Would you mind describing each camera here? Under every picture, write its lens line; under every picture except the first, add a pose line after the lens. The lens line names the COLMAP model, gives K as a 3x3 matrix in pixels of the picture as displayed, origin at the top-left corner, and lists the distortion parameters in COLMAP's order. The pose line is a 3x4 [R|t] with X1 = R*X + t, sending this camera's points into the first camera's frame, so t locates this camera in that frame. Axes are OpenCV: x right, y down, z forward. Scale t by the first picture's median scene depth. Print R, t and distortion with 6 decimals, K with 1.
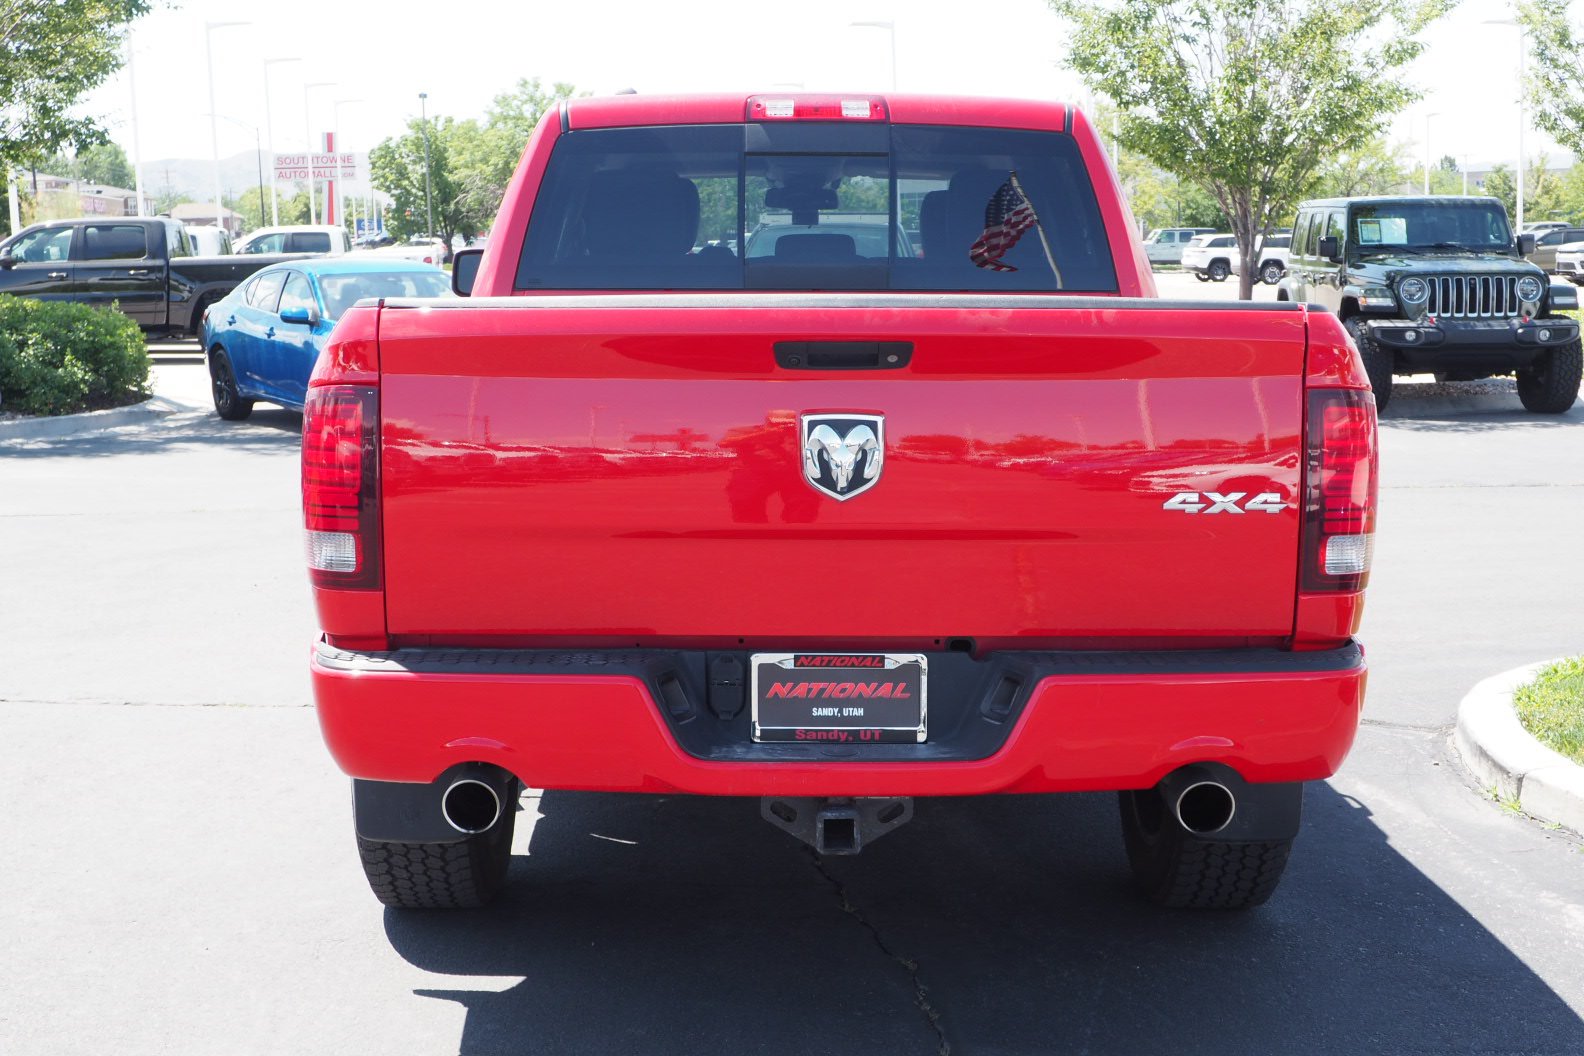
lens RADIAL K [[2031.6, 0, 787.0], [0, 2031.6, 516.0], [0, 0, 1]] dist [-0.005048, 0.000000]
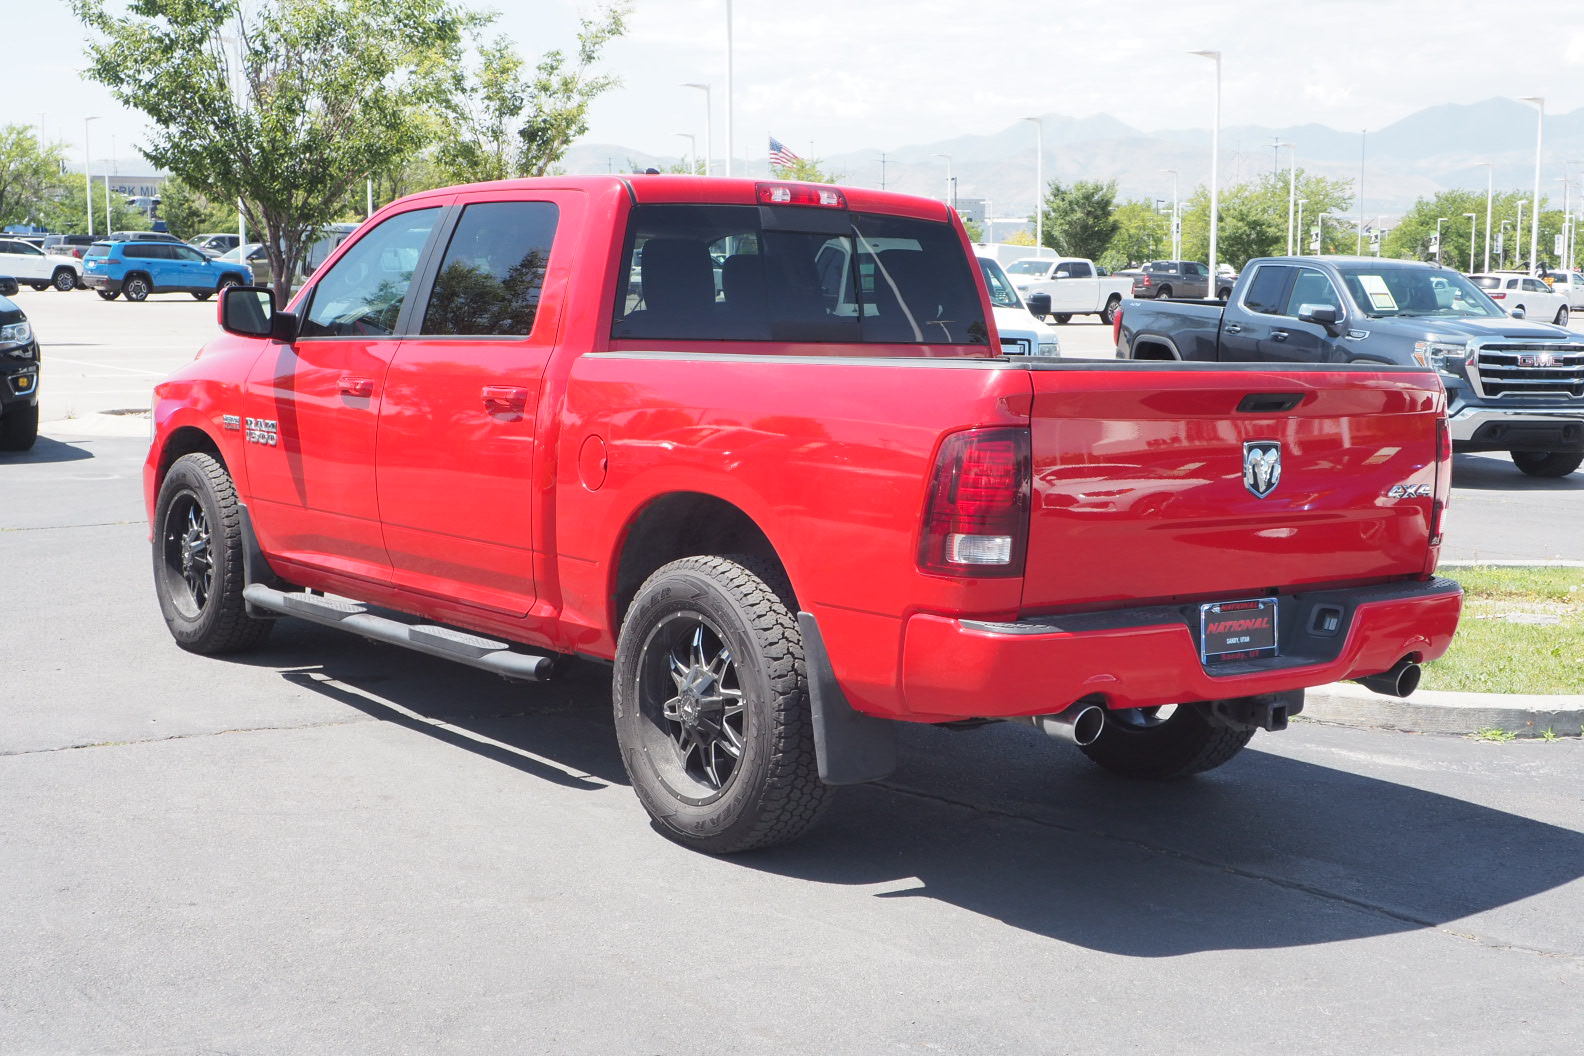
lens RADIAL K [[2086.8, 0, 791.2], [0, 2086.8, 524.4], [0, 0, 1]] dist [-0.012102, 0.000000]
pose [[0.797761, -0.043847, 0.601378, -0.213870], [0.045015, 0.998900, 0.013116, -0.004356], [-0.601292, 0.016608, 0.798857, -0.005347]]
